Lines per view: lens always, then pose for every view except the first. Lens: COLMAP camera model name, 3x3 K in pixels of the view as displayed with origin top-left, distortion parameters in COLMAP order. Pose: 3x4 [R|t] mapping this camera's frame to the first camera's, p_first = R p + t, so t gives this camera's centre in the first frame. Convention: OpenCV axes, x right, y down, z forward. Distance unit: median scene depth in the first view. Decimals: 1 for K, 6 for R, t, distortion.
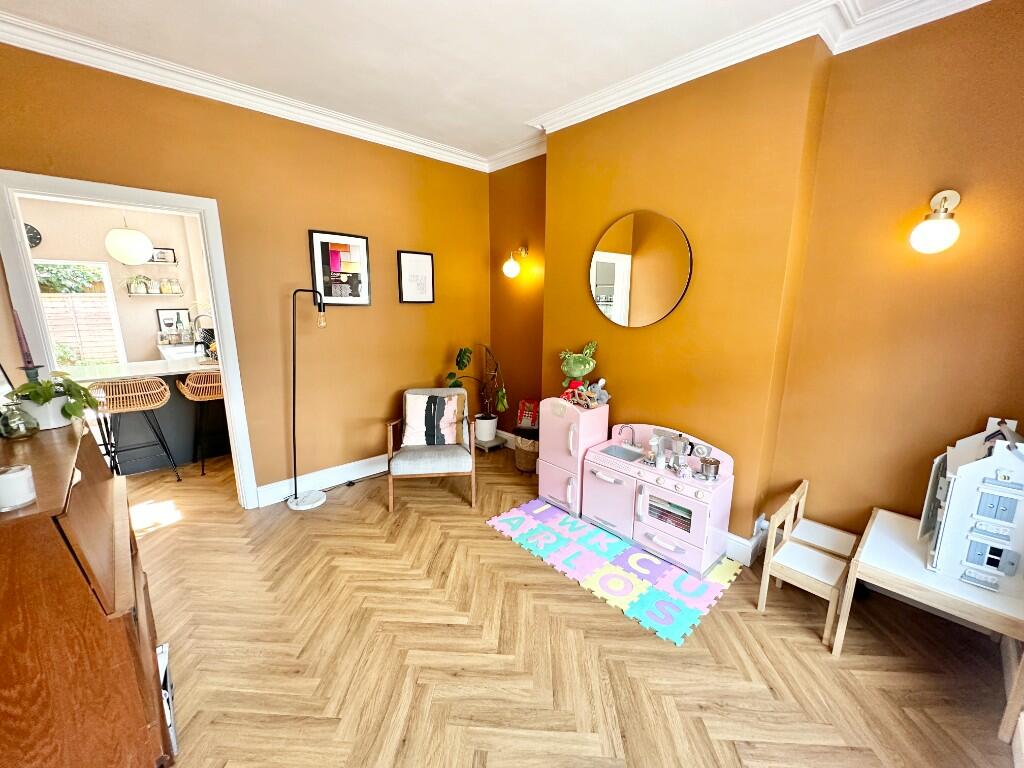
lens RADIAL K [[412.2, 0, 515.3], [0, 412.2, 381.0], [0, 0, 1]] dist [0.001337, -0.000140]
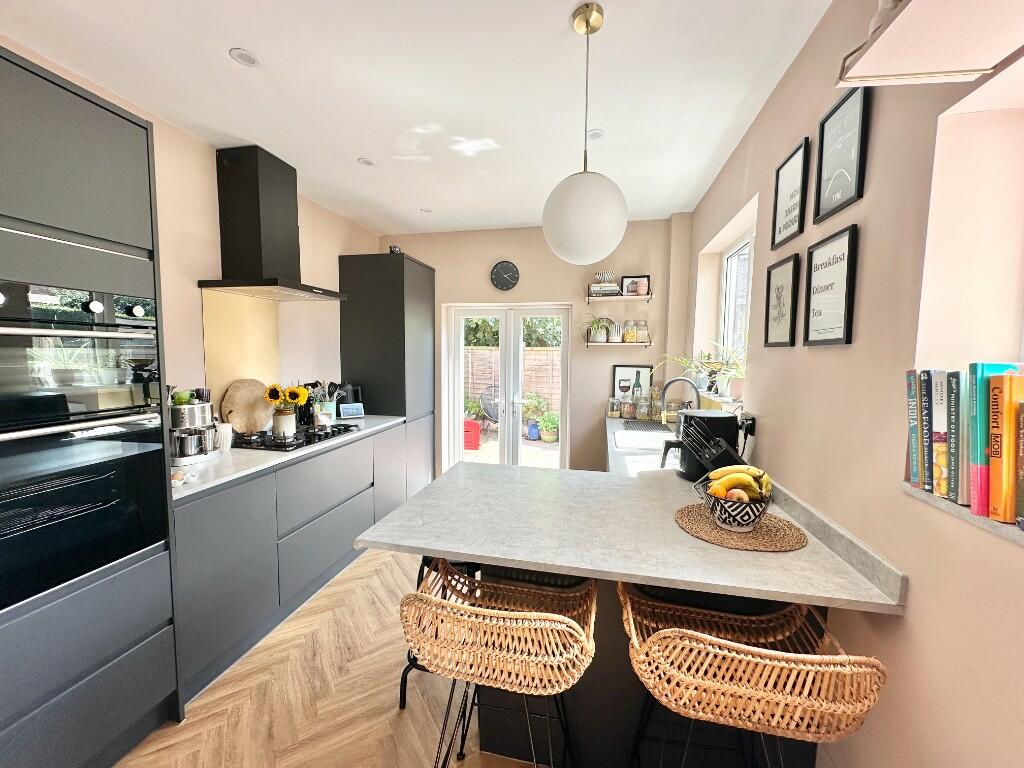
lens RADIAL K [[412.2, 0, 508.8], [0, 412.2, 383.2], [0, 0, 1]] dist [0.001337, -0.000140]
pose [[0.569005, 0.068403, -0.819484, -0.406113], [-0.174574, 0.983868, -0.039091, -0.087391], [0.803590, 0.165304, 0.571767, 0.474091]]
